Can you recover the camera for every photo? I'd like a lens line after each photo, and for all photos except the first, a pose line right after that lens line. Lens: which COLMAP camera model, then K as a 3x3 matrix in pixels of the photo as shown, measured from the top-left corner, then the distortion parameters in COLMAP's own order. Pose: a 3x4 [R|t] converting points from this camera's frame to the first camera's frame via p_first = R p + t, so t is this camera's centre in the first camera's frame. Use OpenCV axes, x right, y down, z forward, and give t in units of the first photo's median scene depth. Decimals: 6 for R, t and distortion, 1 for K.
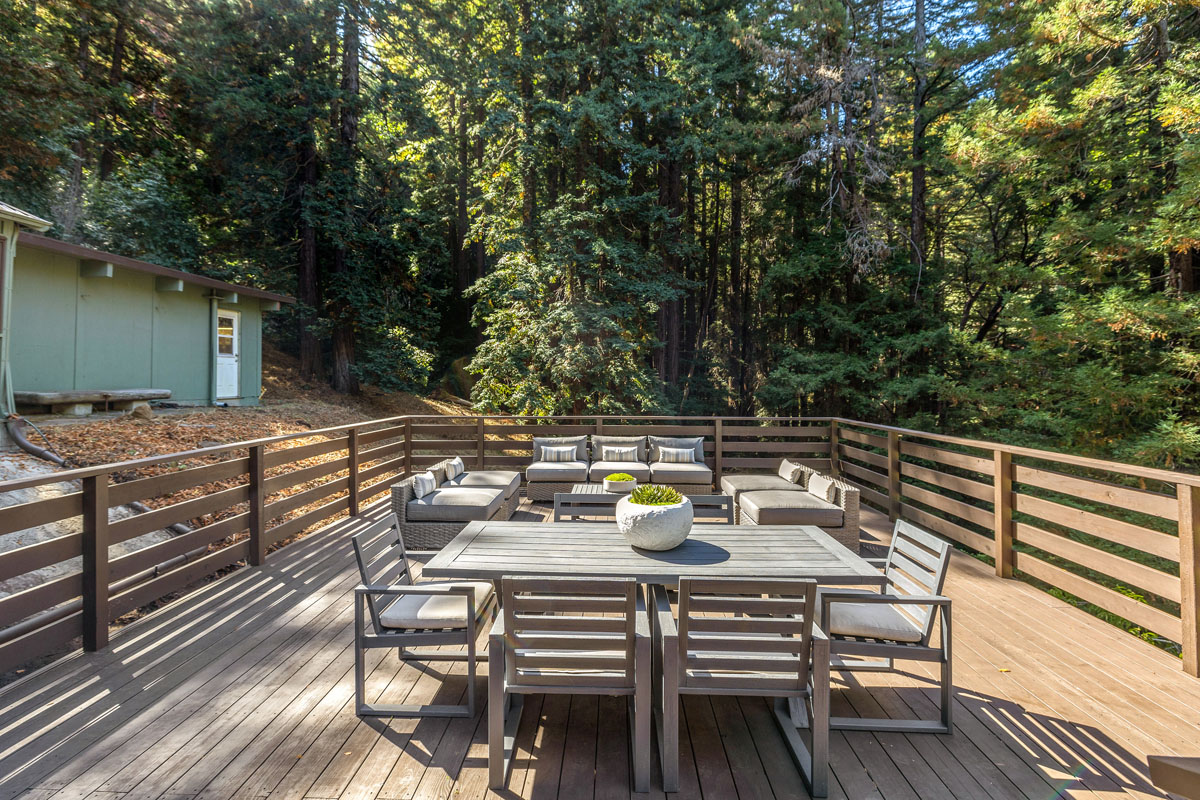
lens RADIAL K [[580.0, 0, 600.5], [0, 580.0, 376.6], [0, 0, 1]] dist [-0.001853, -0.000995]
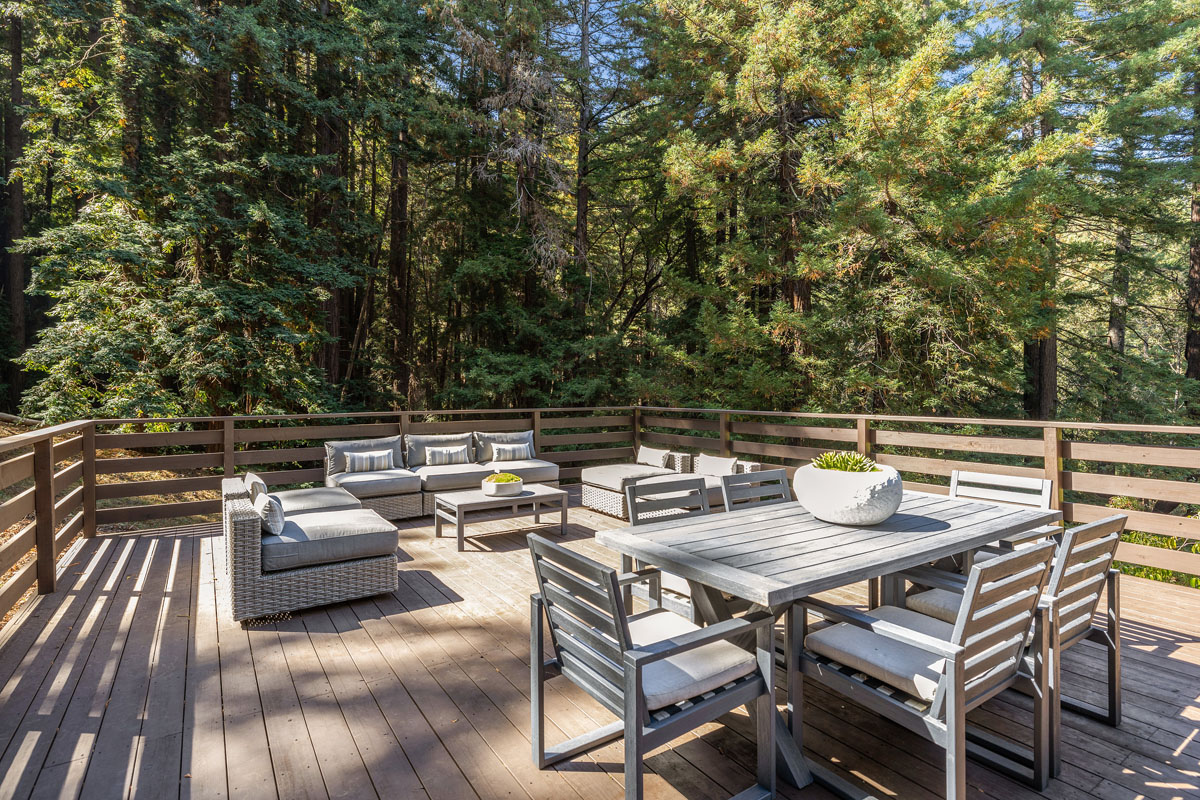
lens RADIAL K [[602.1, 0, 605.2], [0, 602.1, 394.7], [0, 0, 1]] dist [-0.007397, -0.001566]
pose [[0.817494, -0.011621, 0.575820, -0.083358], [0.001225, 0.999829, 0.018438, 0.010299], [-0.575936, -0.014368, 0.817368, 0.057365]]
